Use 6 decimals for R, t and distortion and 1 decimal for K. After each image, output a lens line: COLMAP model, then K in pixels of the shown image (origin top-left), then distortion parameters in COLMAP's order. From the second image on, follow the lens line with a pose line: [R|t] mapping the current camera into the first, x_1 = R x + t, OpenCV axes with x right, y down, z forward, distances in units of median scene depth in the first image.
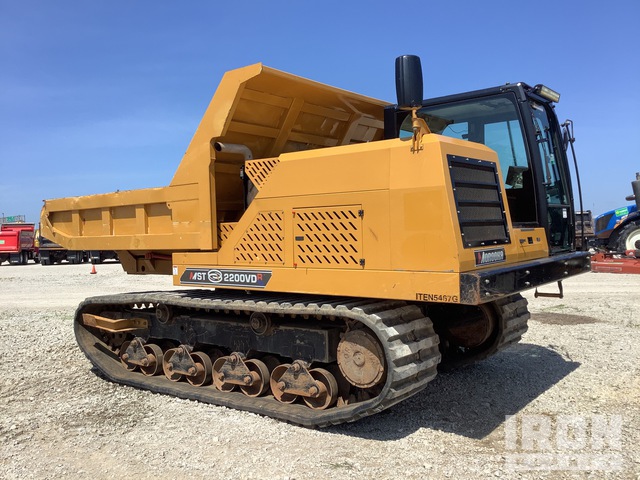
lens RADIAL K [[554.0, 0, 320.0], [0, 554.0, 240.0], [0, 0, 1]] dist [0.121938, -0.001187]
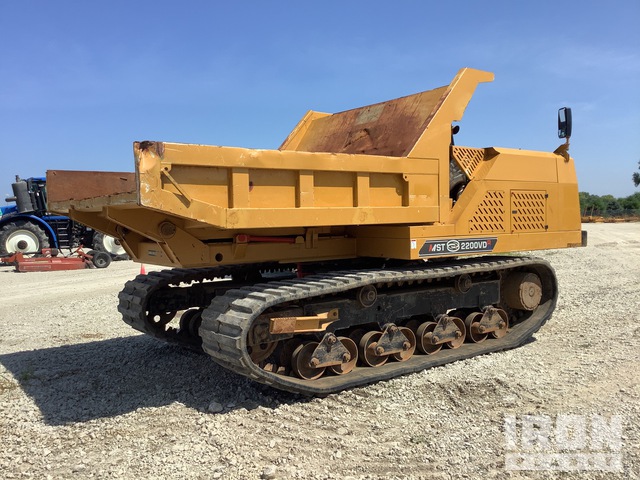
lens RADIAL K [[554.0, 0, 320.0], [0, 554.0, 240.0], [0, 0, 1]] dist [0.121938, -0.001187]
pose [[0.283297, -0.013787, 0.958933, -1.328496], [0.028886, 0.999566, 0.005837, 0.039079], [-0.958597, 0.026046, 0.283572, 0.938805]]
